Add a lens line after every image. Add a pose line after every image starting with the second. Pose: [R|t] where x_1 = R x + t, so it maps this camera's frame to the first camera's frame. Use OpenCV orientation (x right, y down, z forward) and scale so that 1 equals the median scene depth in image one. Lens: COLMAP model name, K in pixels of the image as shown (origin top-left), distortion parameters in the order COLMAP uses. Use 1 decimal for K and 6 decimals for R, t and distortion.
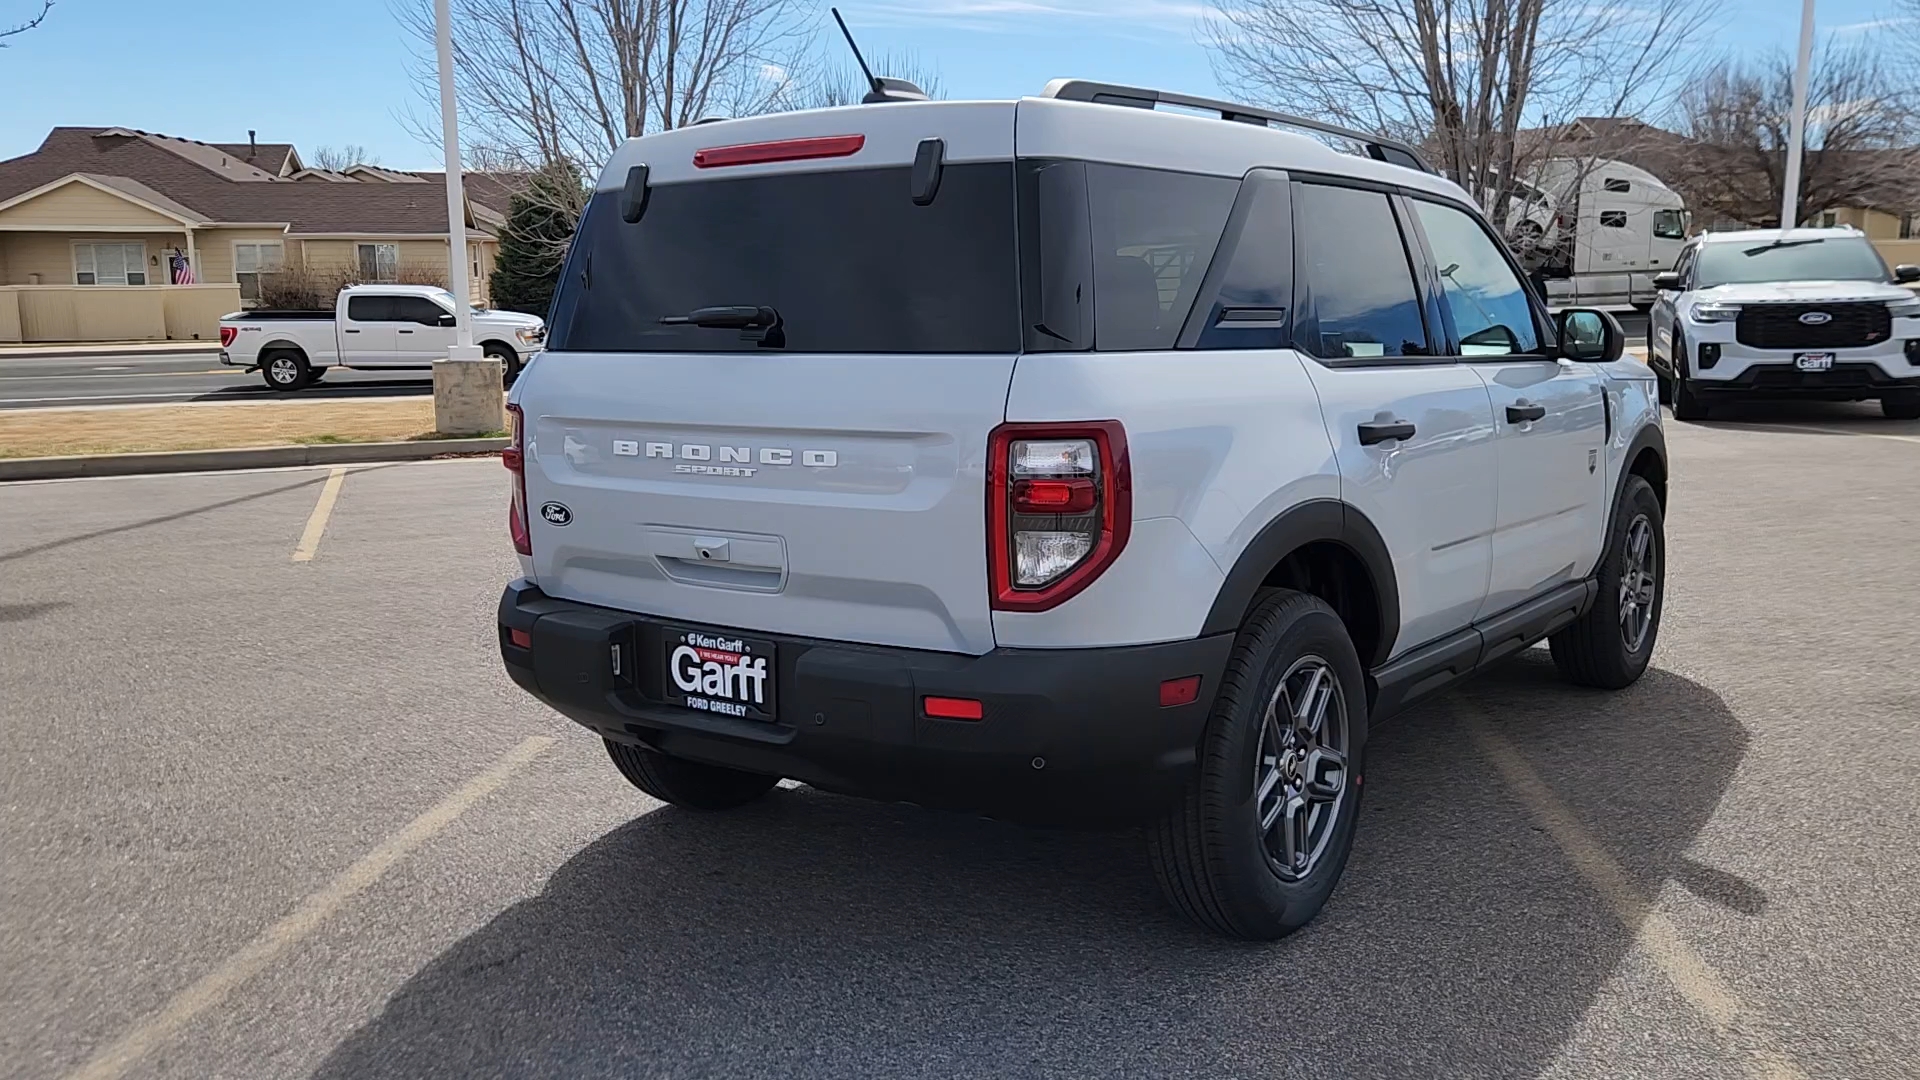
lens RADIAL K [[1626.9, 0, 954.3], [0, 1626.9, 539.1], [0, 0, 1]] dist [0.039934, -0.030341]
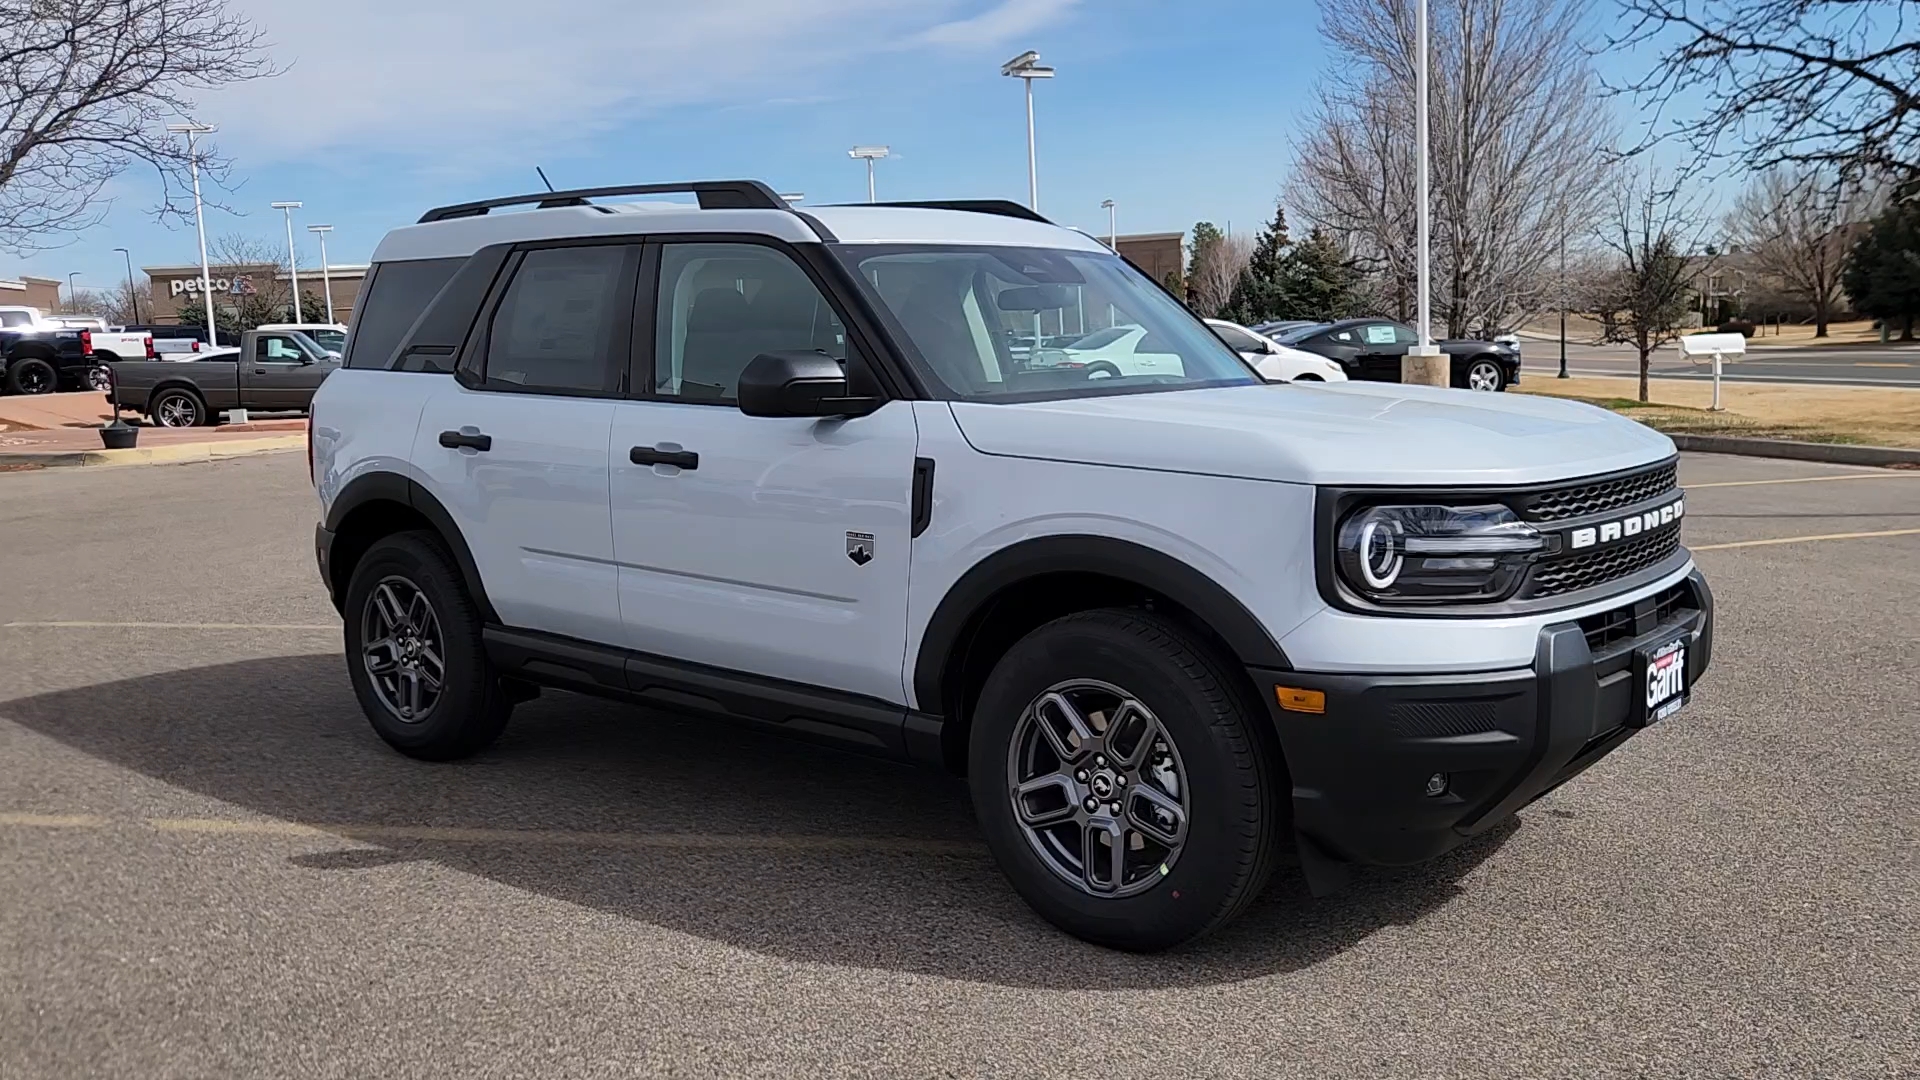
lens RADIAL K [[1626.9, 0, 950.2], [0, 1626.9, 556.2], [0, 0, 1]] dist [0.039934, -0.030341]
pose [[-0.068697, 0.151084, -0.986131, 1.601074], [-0.122907, 0.979654, 0.158654, -0.238803], [0.990038, 0.132102, -0.048730, 1.506040]]
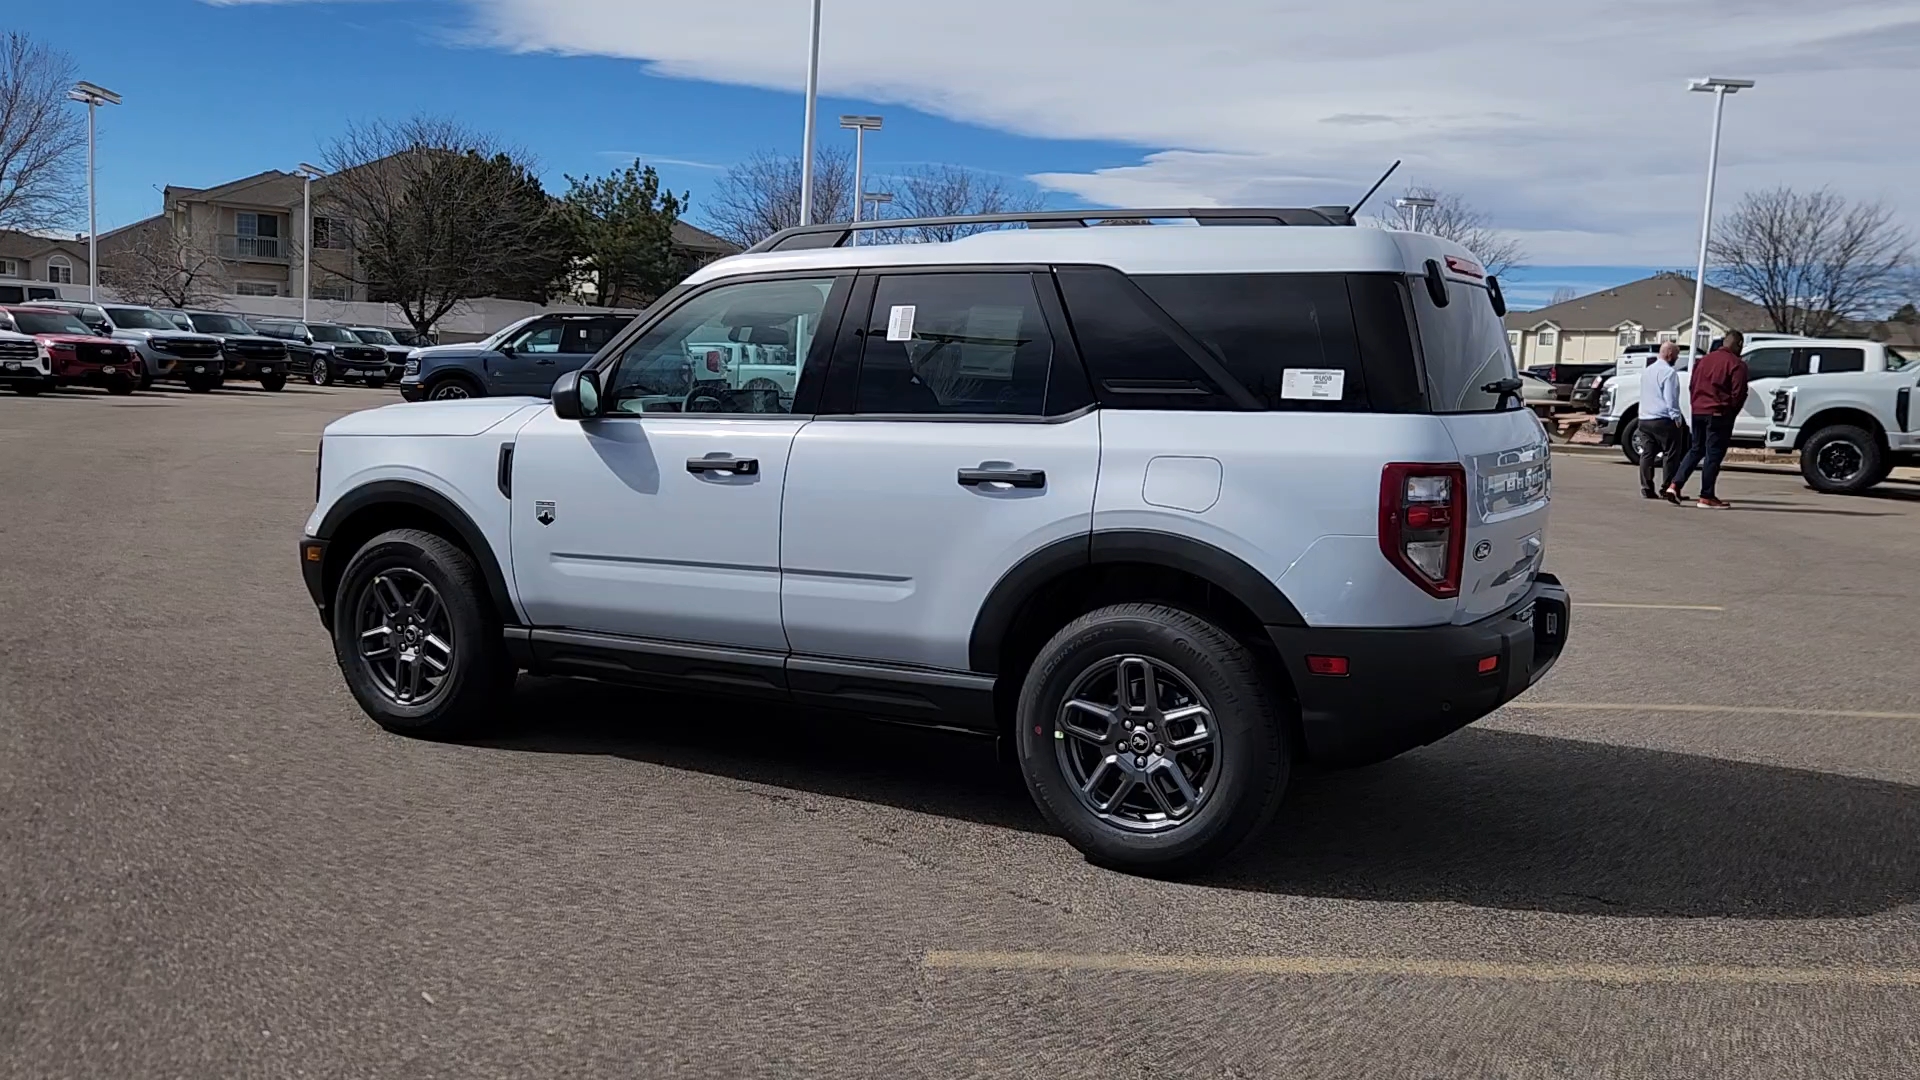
lens RADIAL K [[1626.9, 0, 951.1], [0, 1626.9, 537.5], [0, 0, 1]] dist [0.039934, -0.030341]
pose [[-0.123402, -0.096720, 0.987632, -1.357875], [0.118317, 0.986706, 0.111413, -0.201282], [-0.985278, 0.130602, -0.110318, 1.503881]]
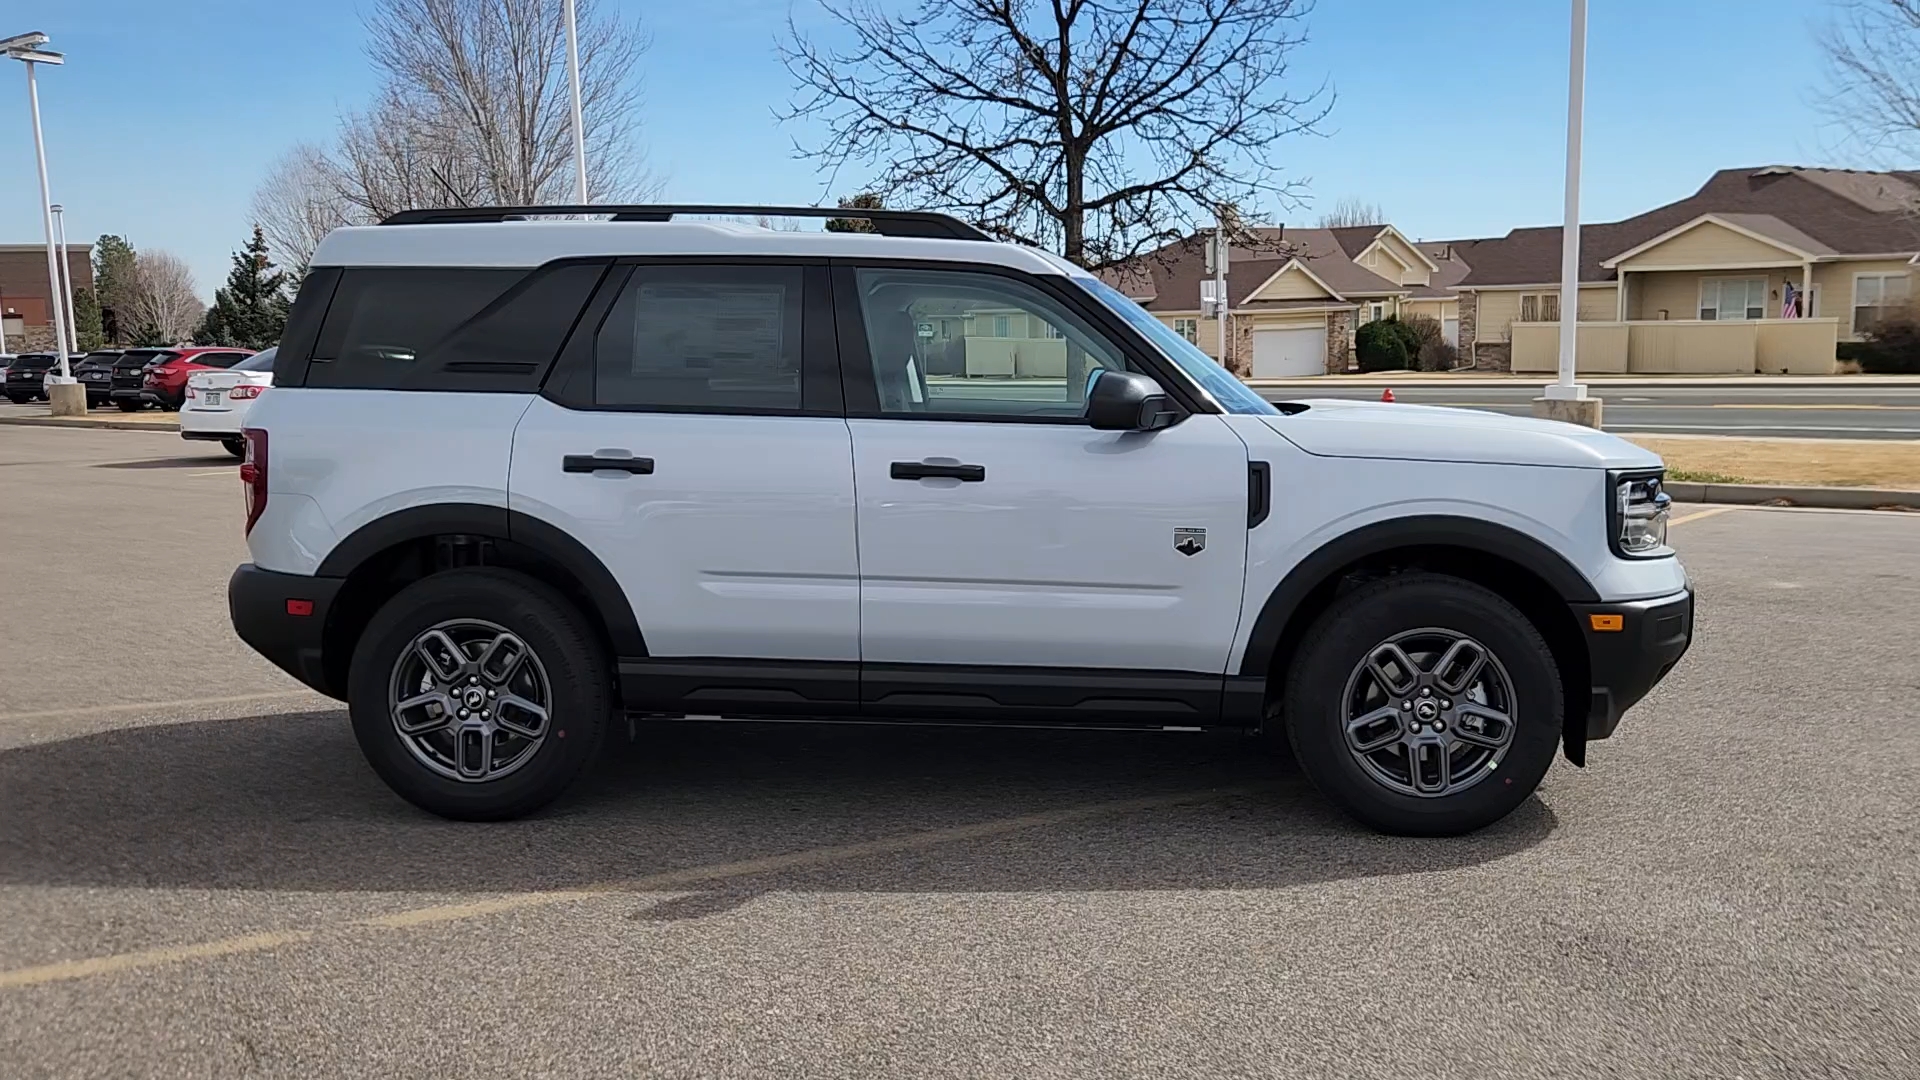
lens RADIAL K [[1626.9, 0, 952.3], [0, 1626.9, 547.6], [0, 0, 1]] dist [0.039934, -0.030341]
pose [[0.538189, 0.113892, -0.835093, 1.491200], [-0.125584, 0.990603, 0.054167, -0.106142], [0.833415, 0.075722, 0.547435, 0.557515]]
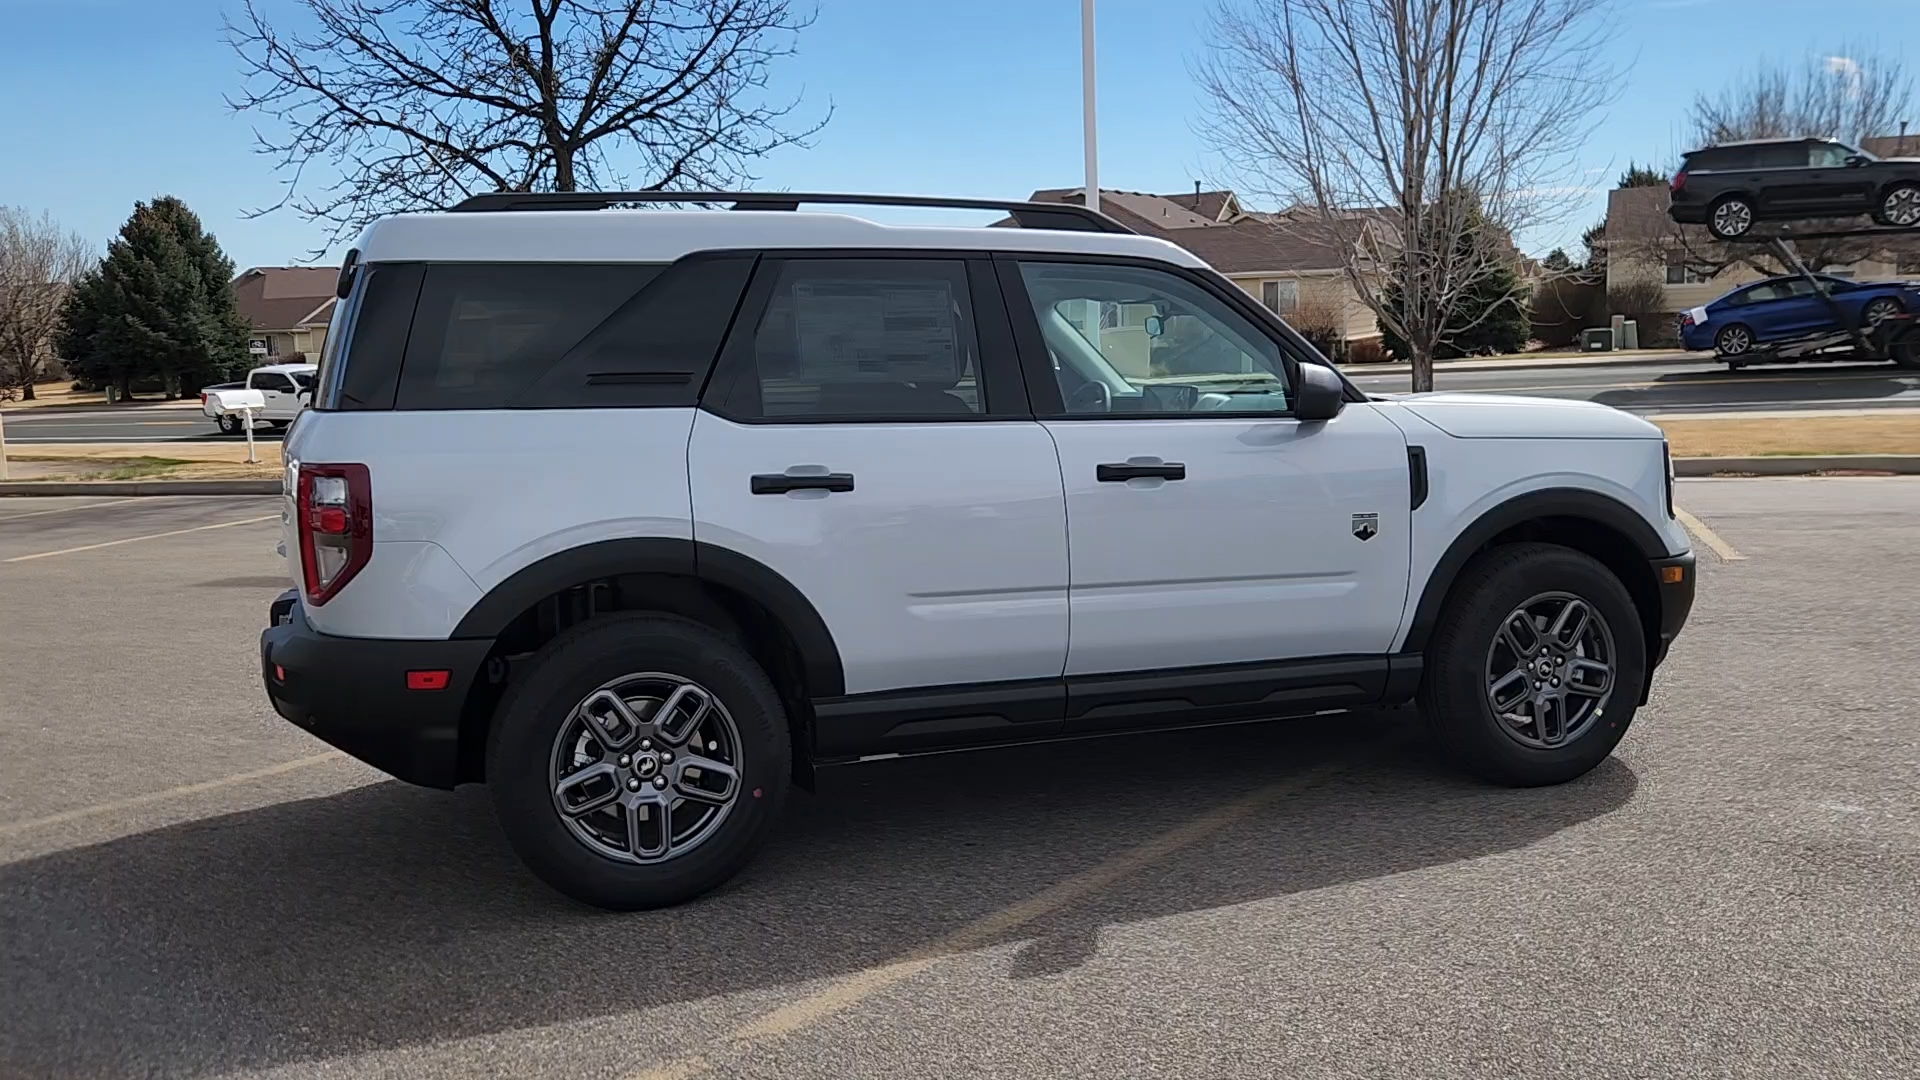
lens RADIAL K [[1626.9, 0, 949.1], [0, 1626.9, 540.4], [0, 0, 1]] dist [0.039934, -0.030341]
pose [[0.829169, 0.056084, -0.556177, 0.988611], [-0.065118, 0.997871, 0.003542, -0.038399], [0.555192, 0.033280, 0.831056, 0.142844]]
